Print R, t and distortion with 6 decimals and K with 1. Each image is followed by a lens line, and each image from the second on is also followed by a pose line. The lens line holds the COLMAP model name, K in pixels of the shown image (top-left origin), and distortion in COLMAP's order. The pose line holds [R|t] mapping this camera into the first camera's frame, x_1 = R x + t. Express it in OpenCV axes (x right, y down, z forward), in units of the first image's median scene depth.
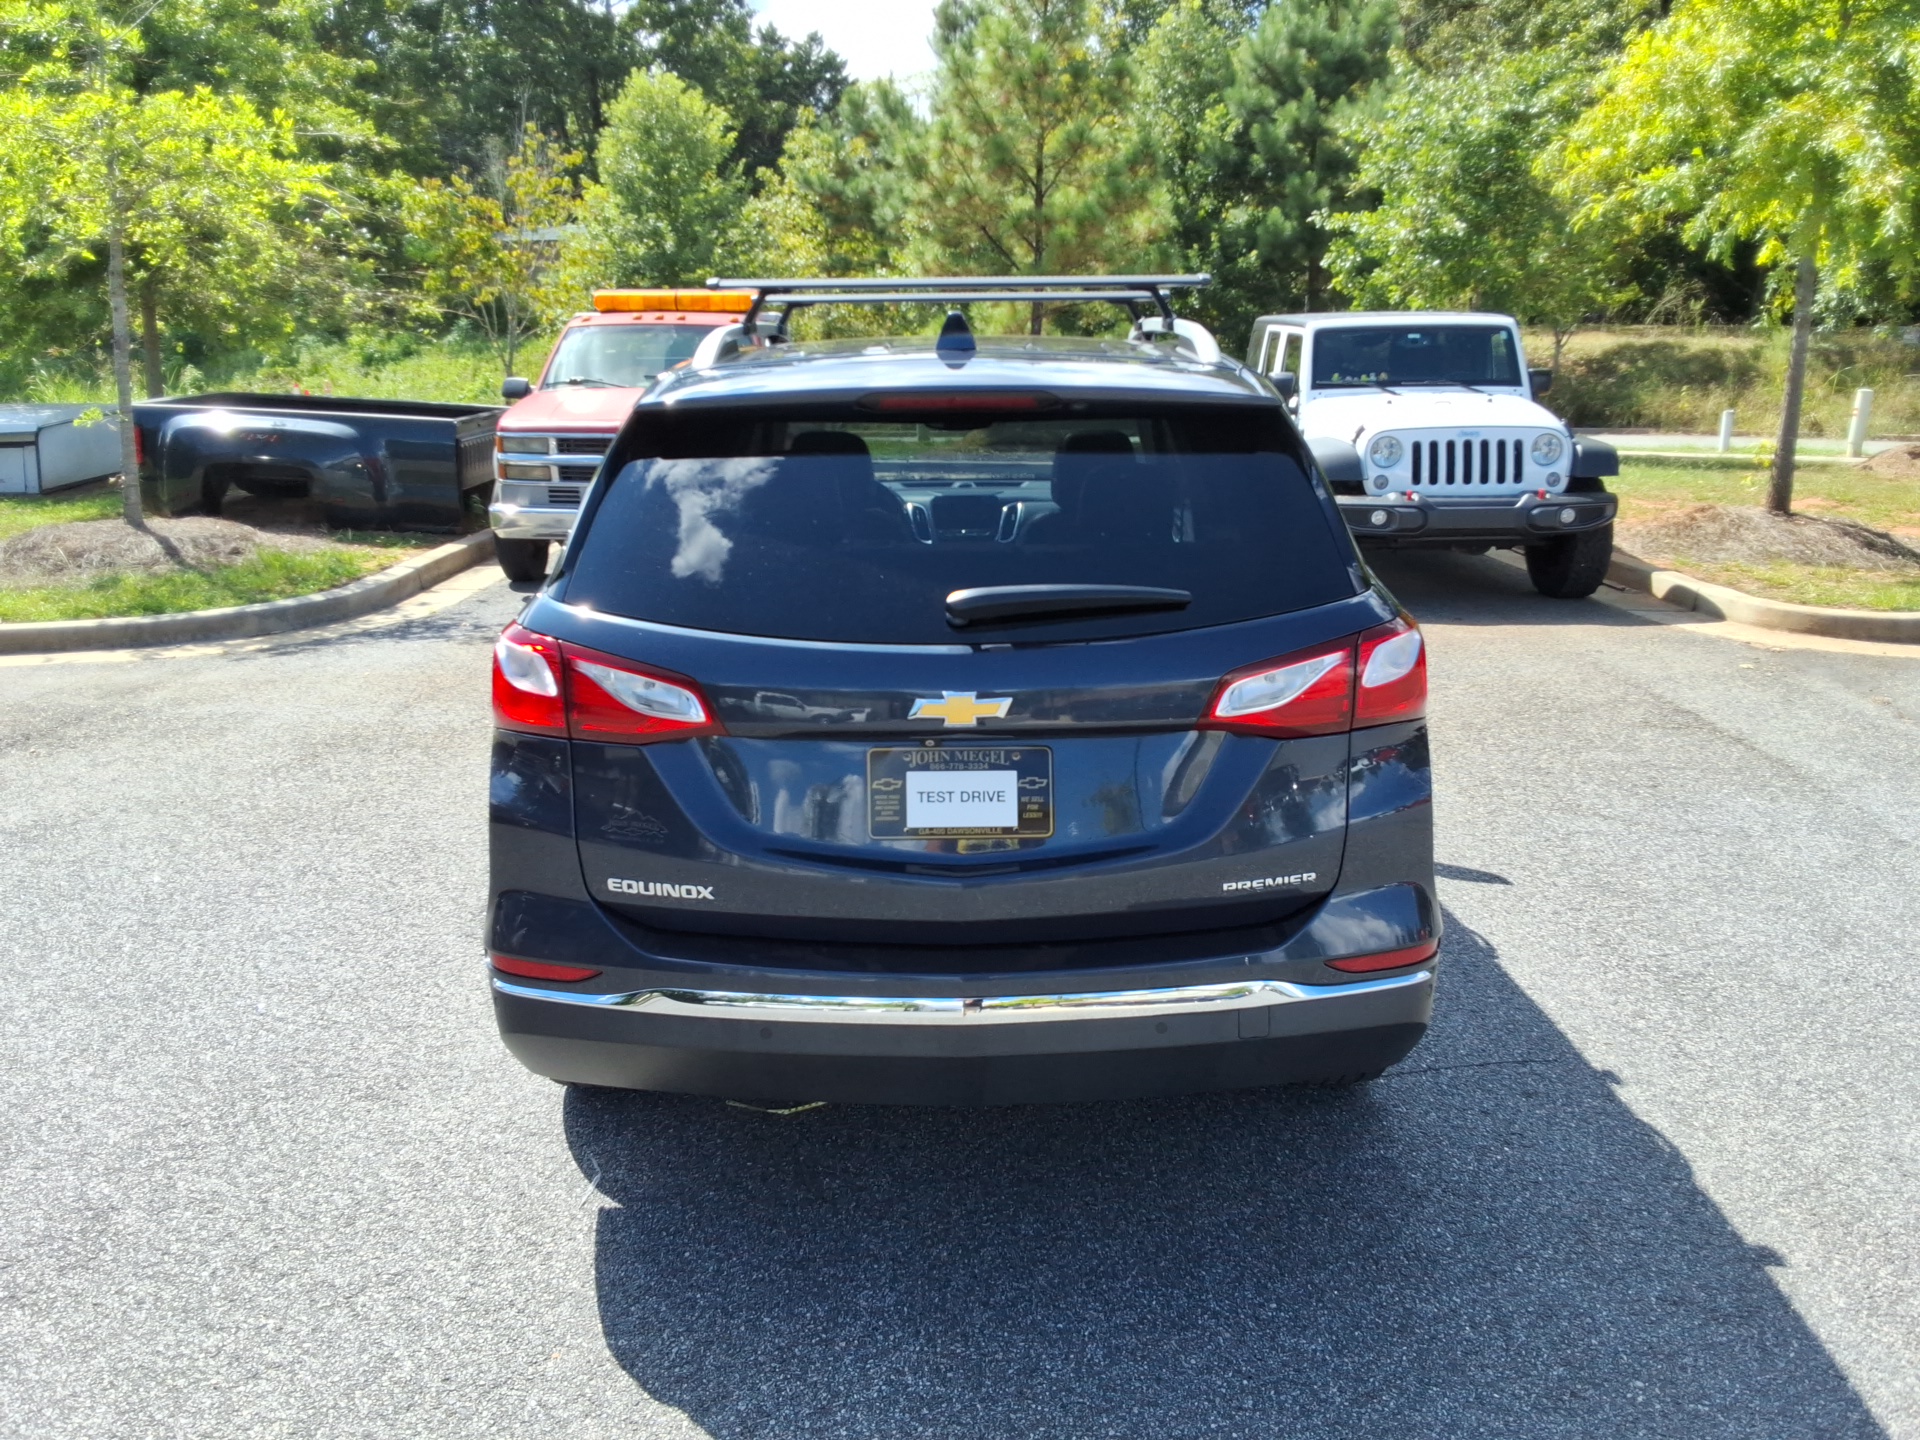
lens RADIAL K [[1546.2, 0, 971.6], [0, 1546.2, 700.9], [0, 0, 1]] dist [0.135172, -0.202707]
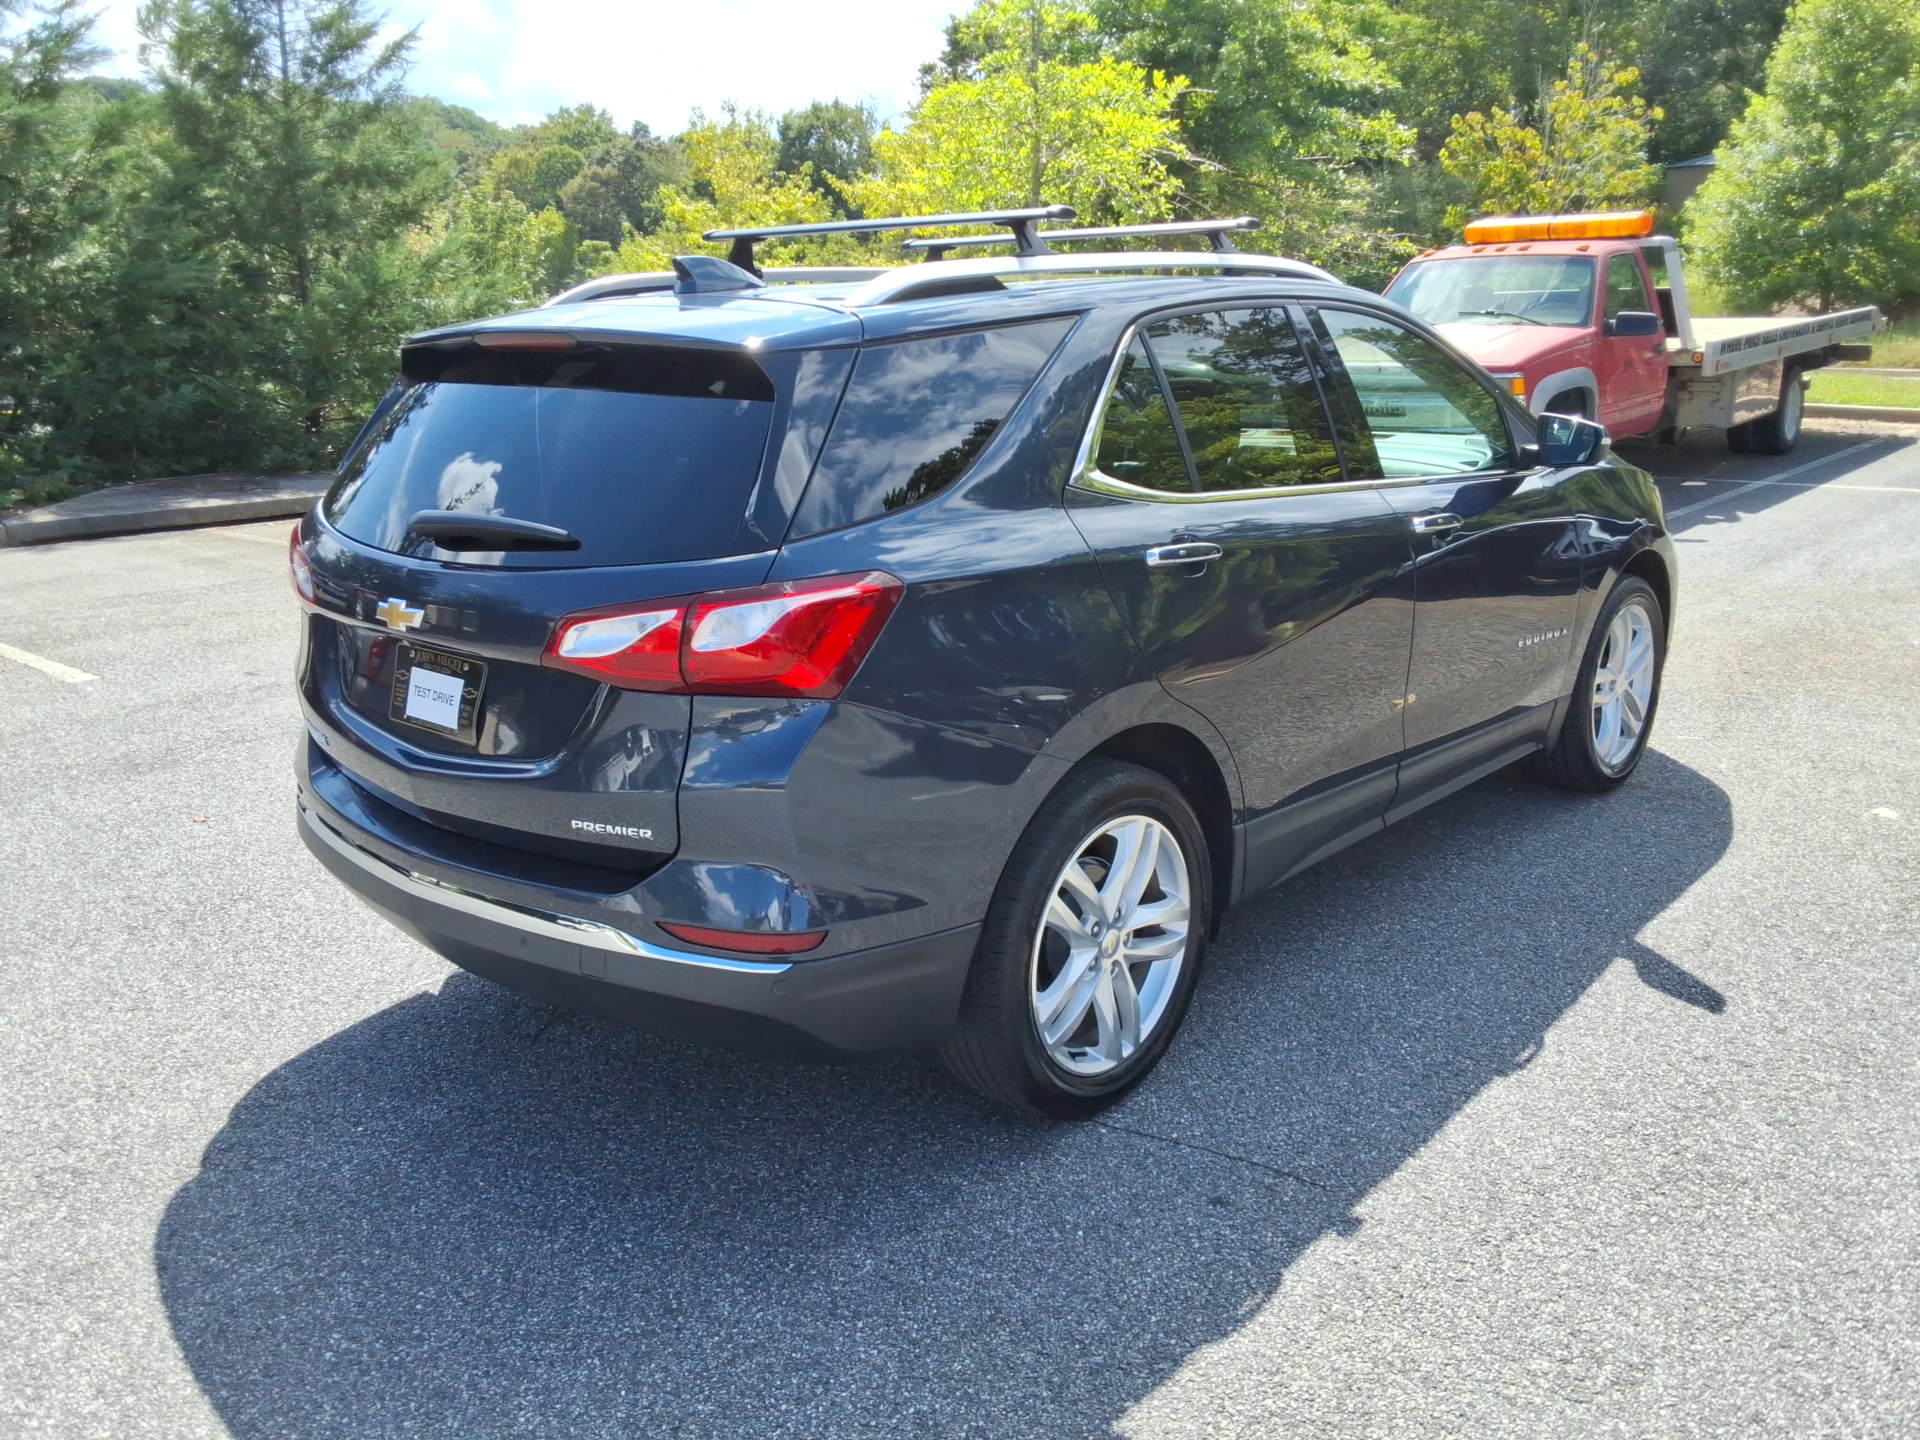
lens RADIAL K [[1546.2, 0, 971.6], [0, 1546.2, 700.9], [0, 0, 1]] dist [0.135172, -0.202707]
pose [[0.749773, 0.152925, -0.643781, 0.880330], [-0.128670, 0.988051, 0.084849, -0.068814], [0.649064, 0.019218, 0.760491, 0.354346]]
